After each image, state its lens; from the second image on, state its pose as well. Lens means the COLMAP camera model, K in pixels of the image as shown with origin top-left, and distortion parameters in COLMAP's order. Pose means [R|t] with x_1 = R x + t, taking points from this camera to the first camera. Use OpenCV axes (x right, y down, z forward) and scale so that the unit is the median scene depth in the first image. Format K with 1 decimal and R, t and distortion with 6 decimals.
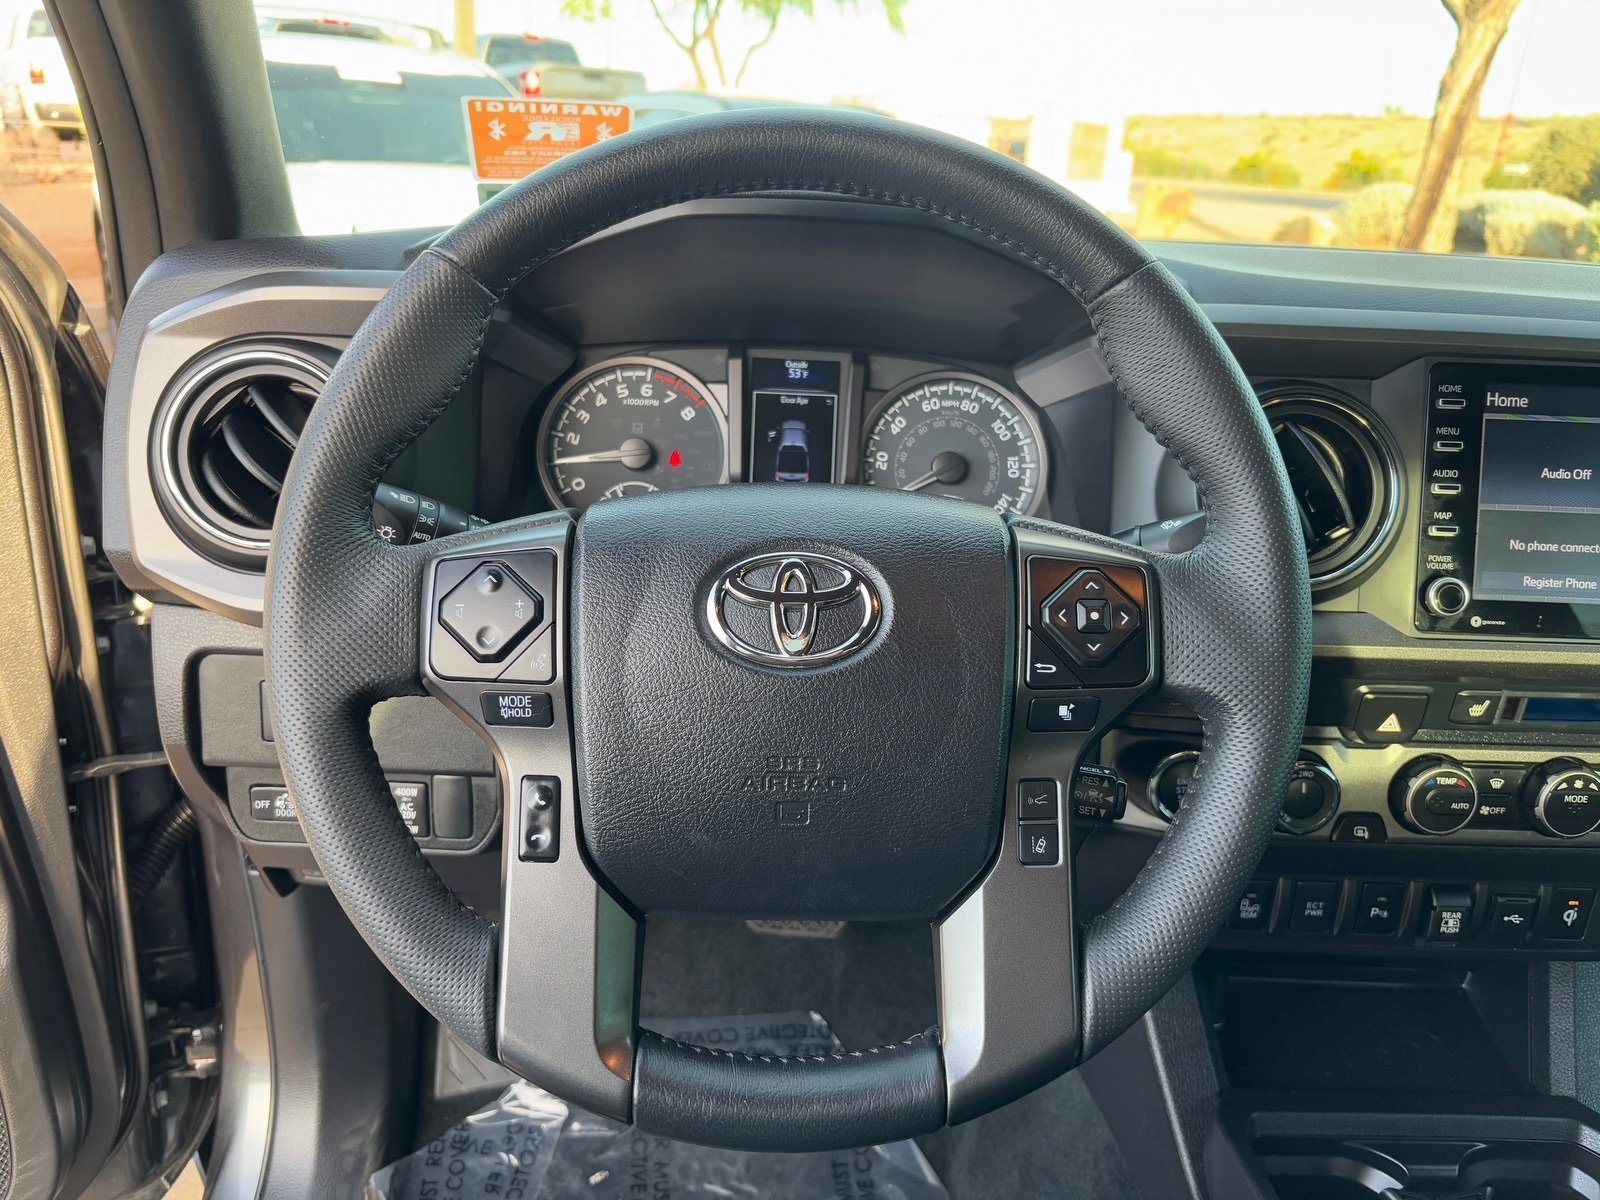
lens RADIAL K [[1221.2, 0, 786.4], [0, 1221.2, 611.4], [0, 0, 1]] dist [0.039434, -0.053934]
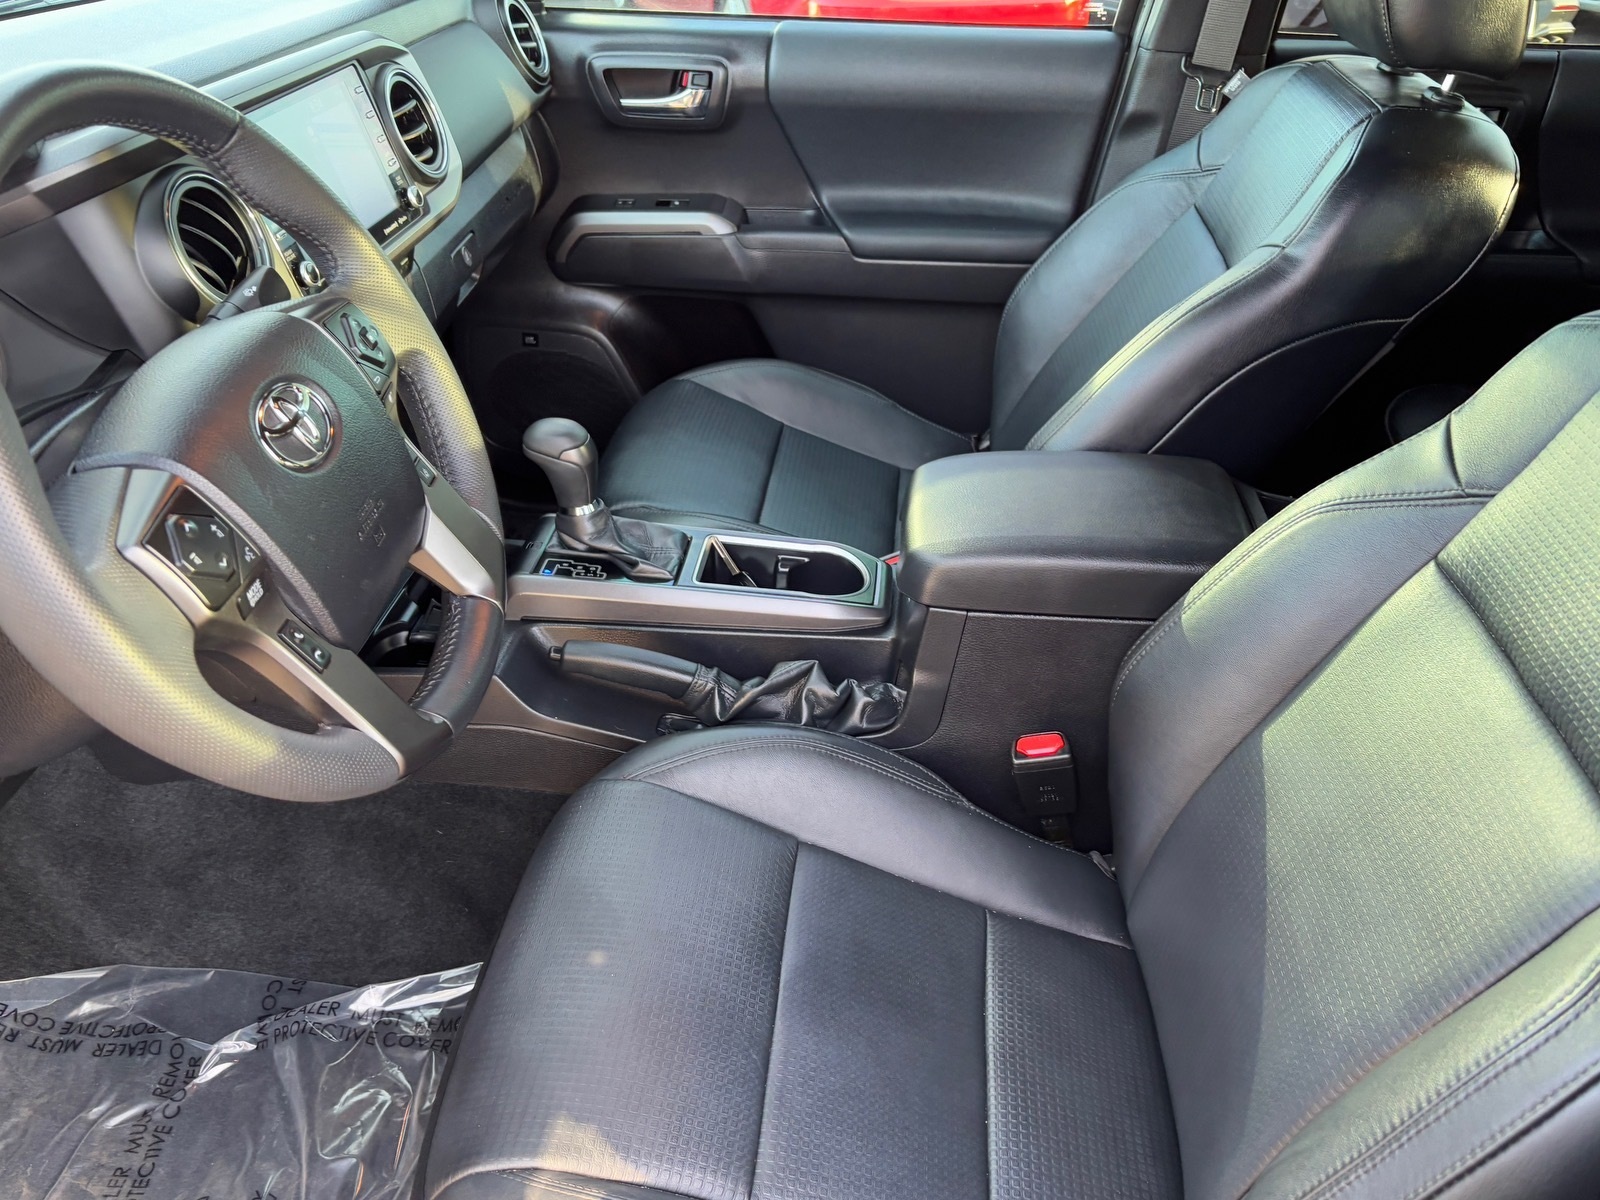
lens RADIAL K [[1293.1, 0, 806.0], [0, 1293.1, 600.5], [0, 0, 1]] dist [0.040408, -0.025792]
pose [[0.104679, -0.569309, 0.815432, -0.910030], [0.326296, 0.794209, 0.512604, -0.301234], [-0.939454, 0.212413, 0.268901, 0.047061]]
